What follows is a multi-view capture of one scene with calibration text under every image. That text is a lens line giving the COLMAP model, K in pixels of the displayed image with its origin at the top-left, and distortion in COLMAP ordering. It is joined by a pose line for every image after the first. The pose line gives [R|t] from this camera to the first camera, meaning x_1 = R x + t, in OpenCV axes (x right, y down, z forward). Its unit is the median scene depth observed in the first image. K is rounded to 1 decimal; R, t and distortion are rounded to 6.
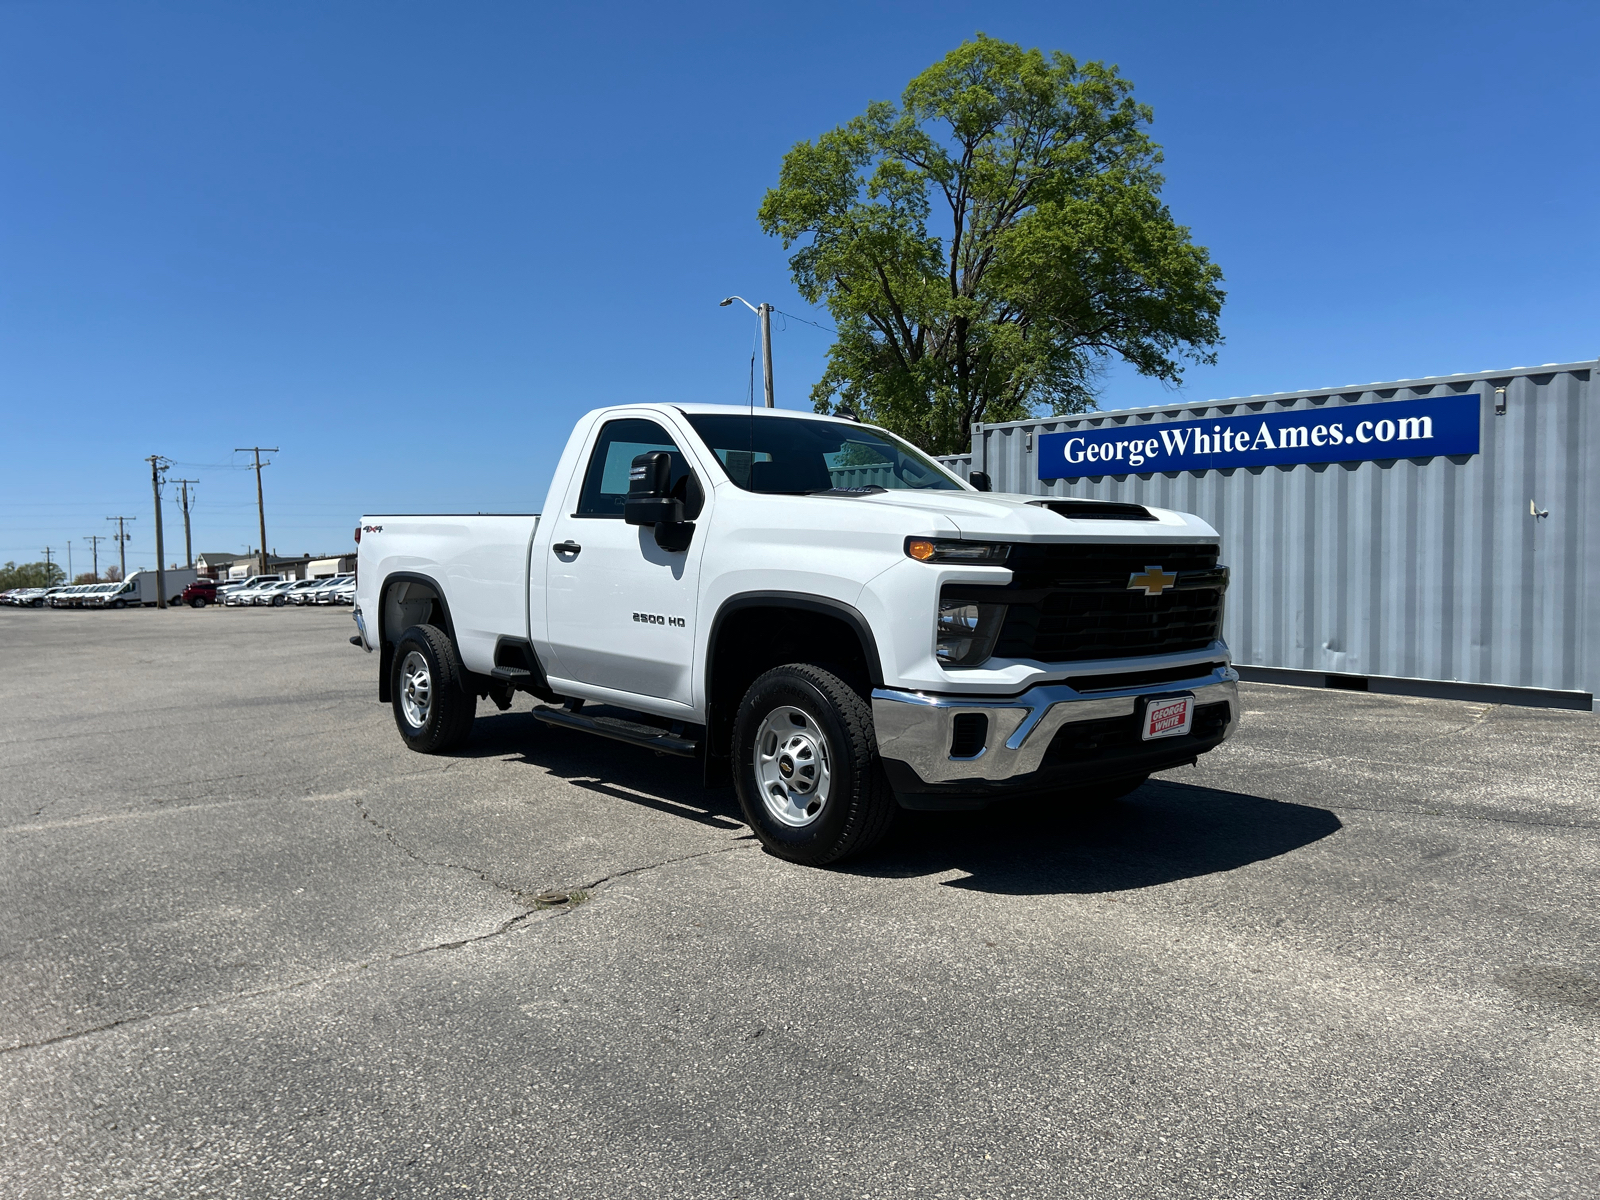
lens RADIAL K [[1203.1, 0, 805.0], [0, 1203.1, 601.2], [0, 0, 1]] dist [0.059079, -0.081626]
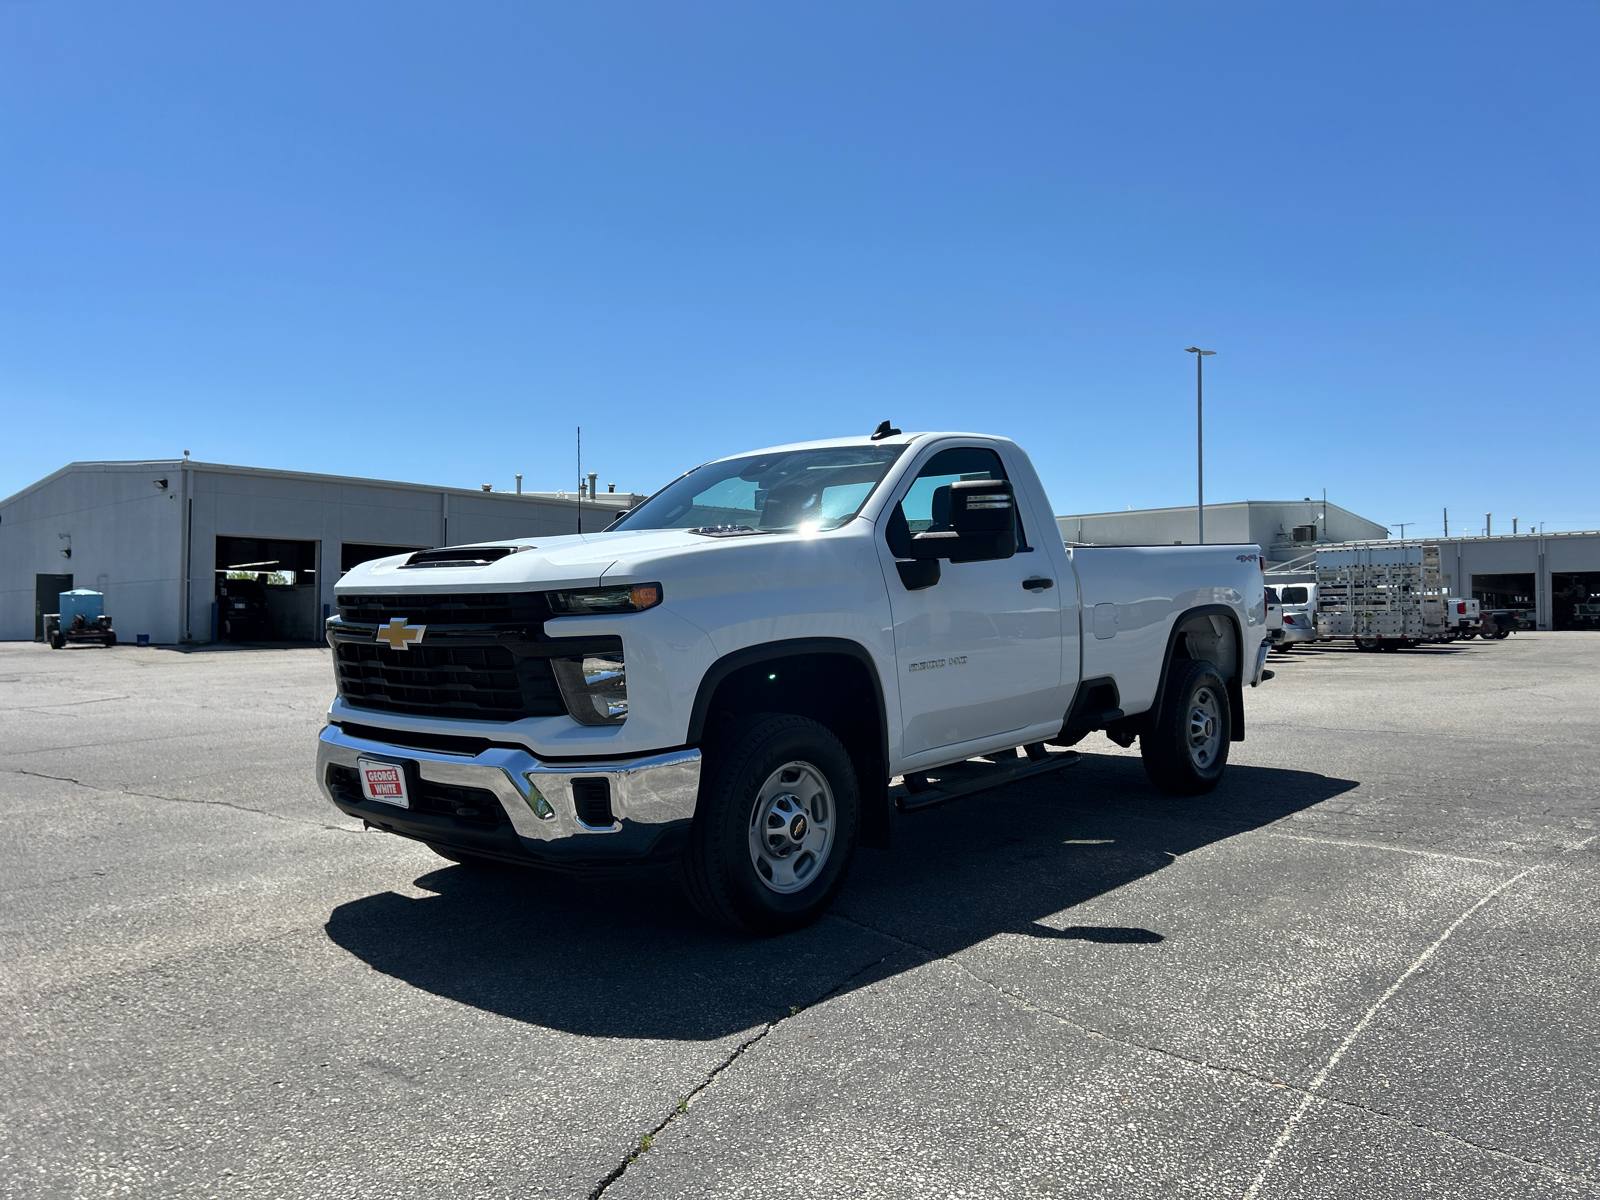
lens RADIAL K [[1205.7, 0, 801.9], [0, 1205.7, 607.7], [0, 0, 1]] dist [0.057838, -0.080733]
pose [[0.134179, 0.016004, -0.990828, 0.579690], [-0.020970, 0.999692, 0.013307, -0.025817], [0.990735, 0.018992, 0.134473, 0.547880]]
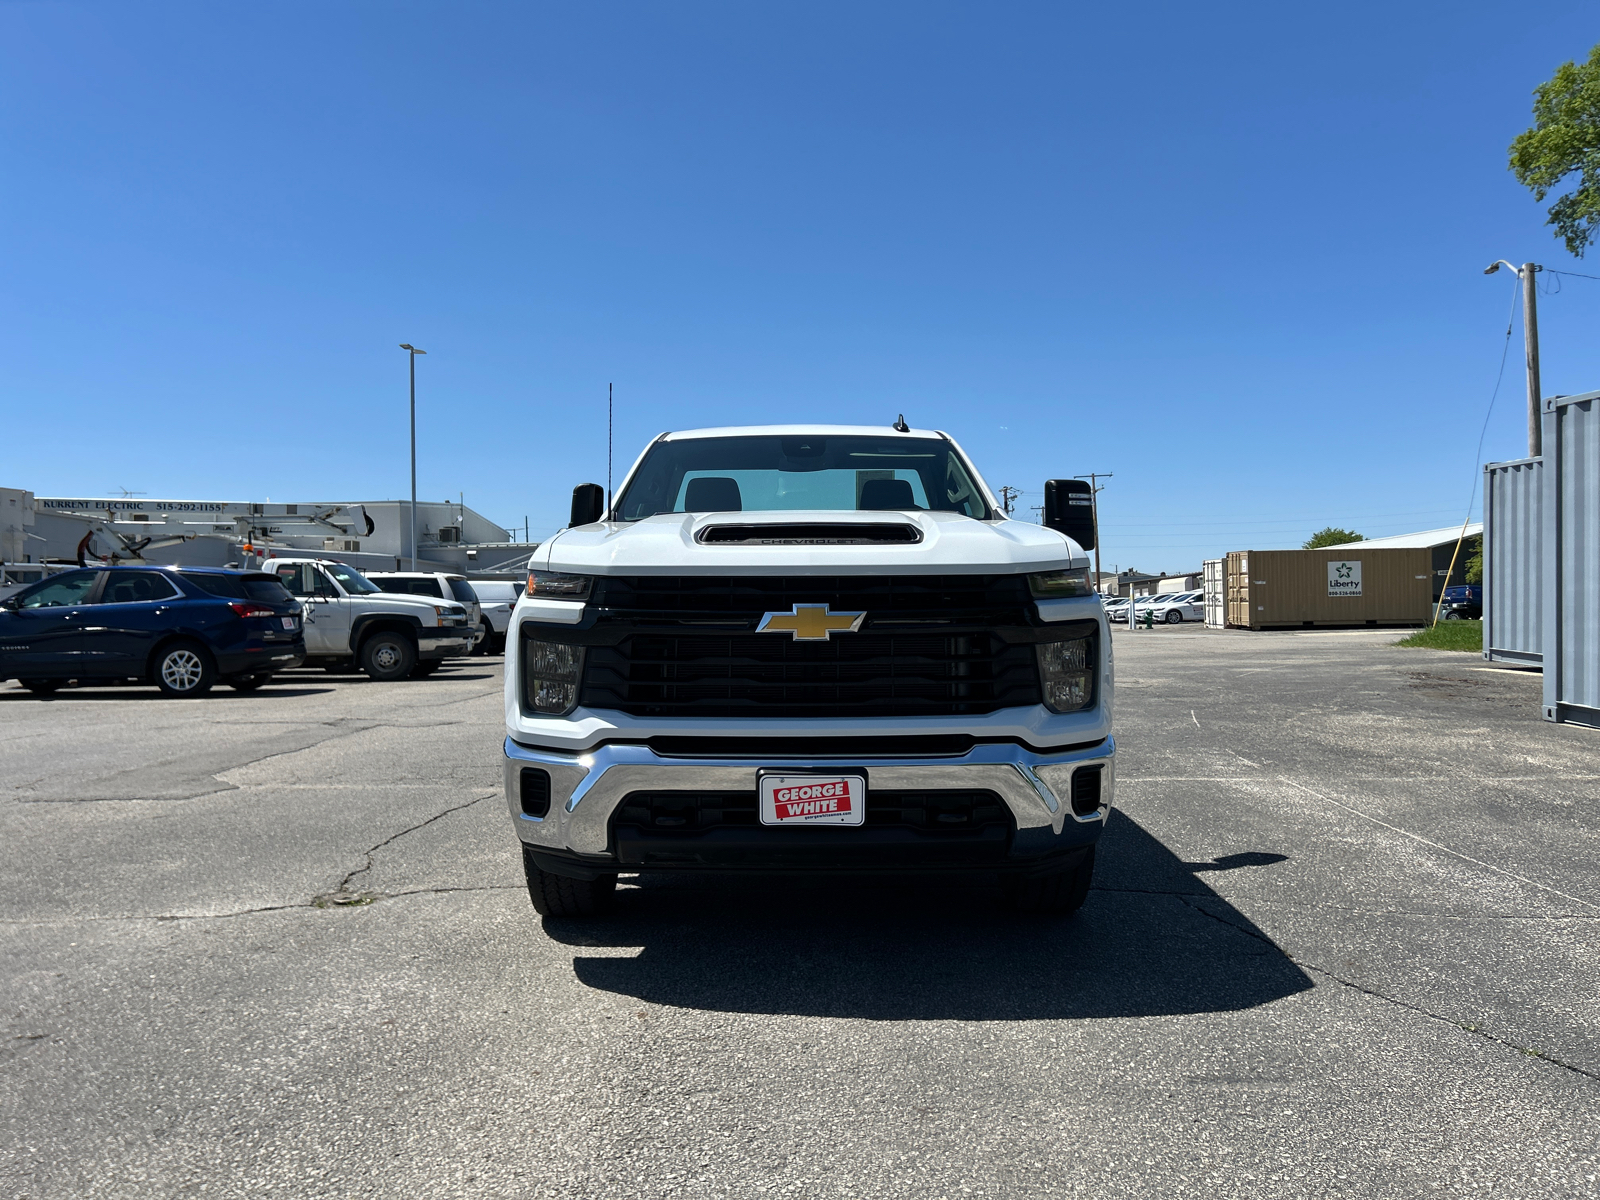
lens RADIAL K [[1199.1, 0, 800.0], [0, 1199.1, 600.0], [0, 0, 1]] dist [0.095307, -0.217739]
pose [[0.758809, 0.010313, -0.651231, 0.364332], [-0.020210, 0.999766, -0.007716, -0.011435], [0.650999, 0.019016, 0.758840, 0.190383]]
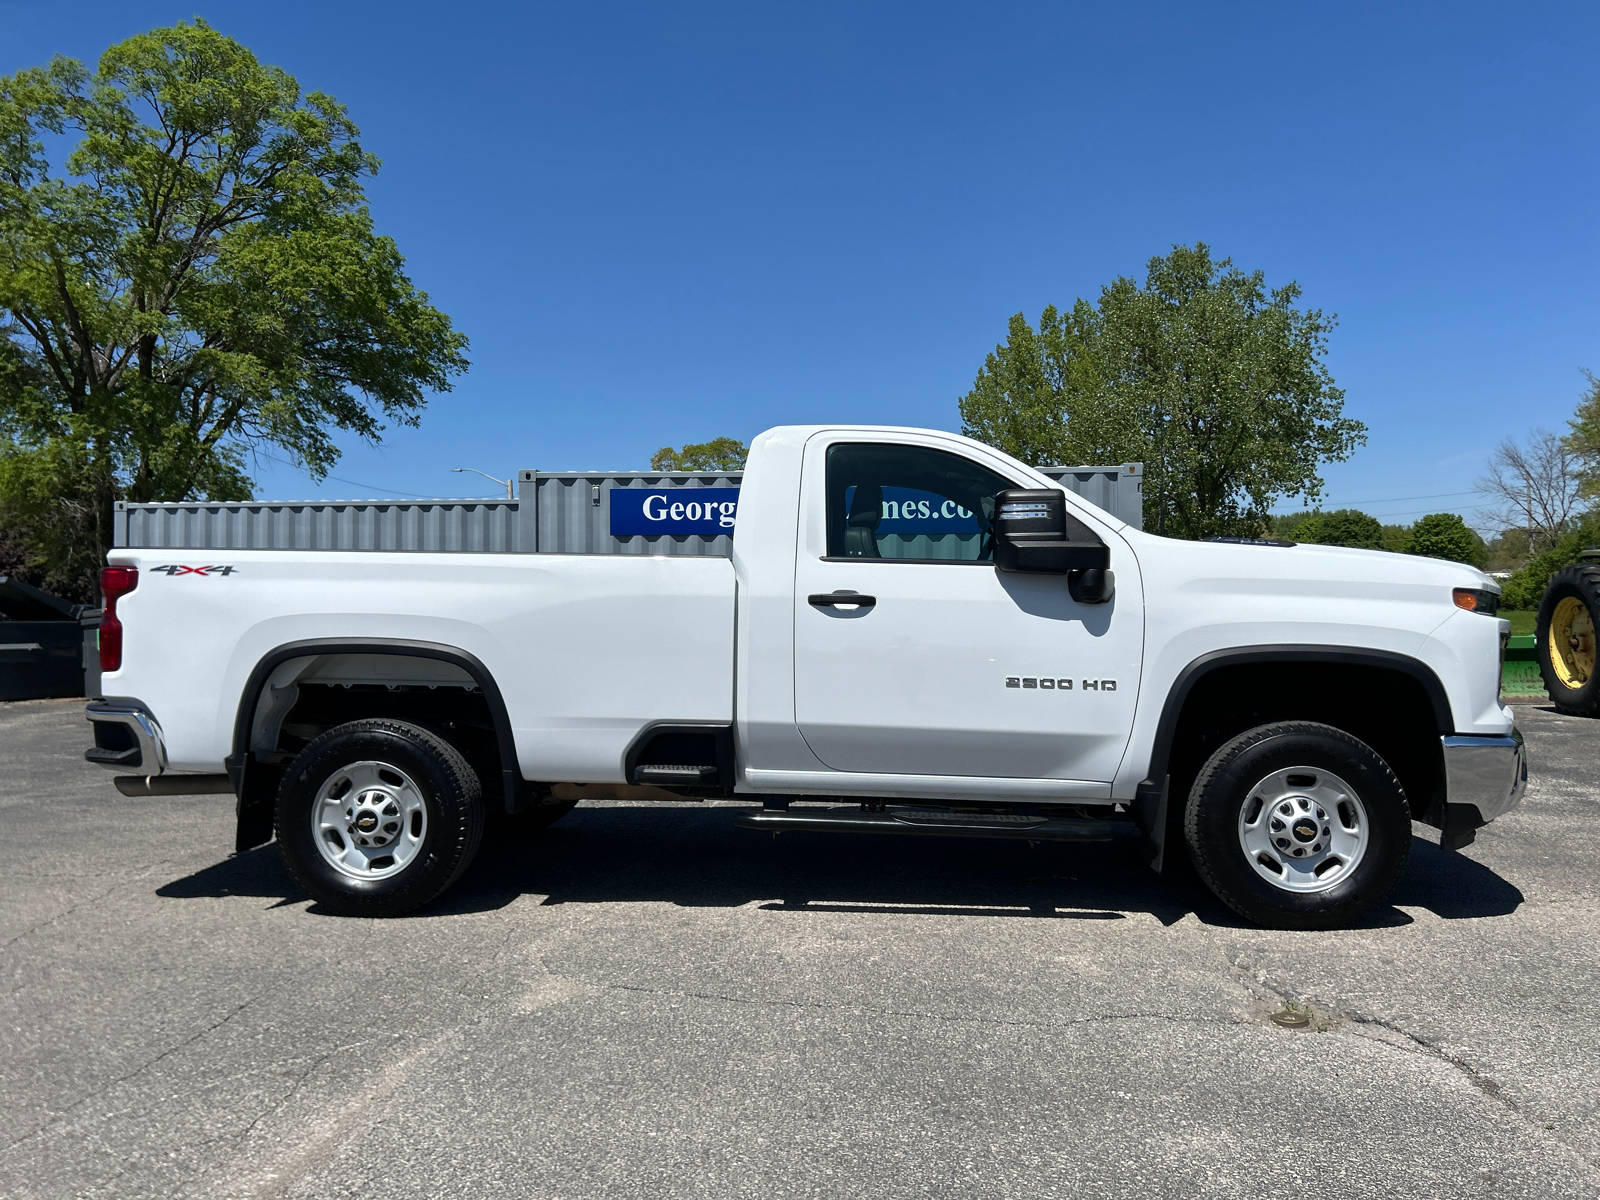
lens RADIAL K [[1184.2, 0, 824.0], [0, 1184.2, 599.0], [0, 0, 1]] dist [0.063840, -0.072472]
pose [[0.704963, 0.007253, 0.709207, -0.452357], [0.030856, 0.998687, -0.040886, -0.008537], [-0.708573, 0.050706, 0.703814, 0.280198]]
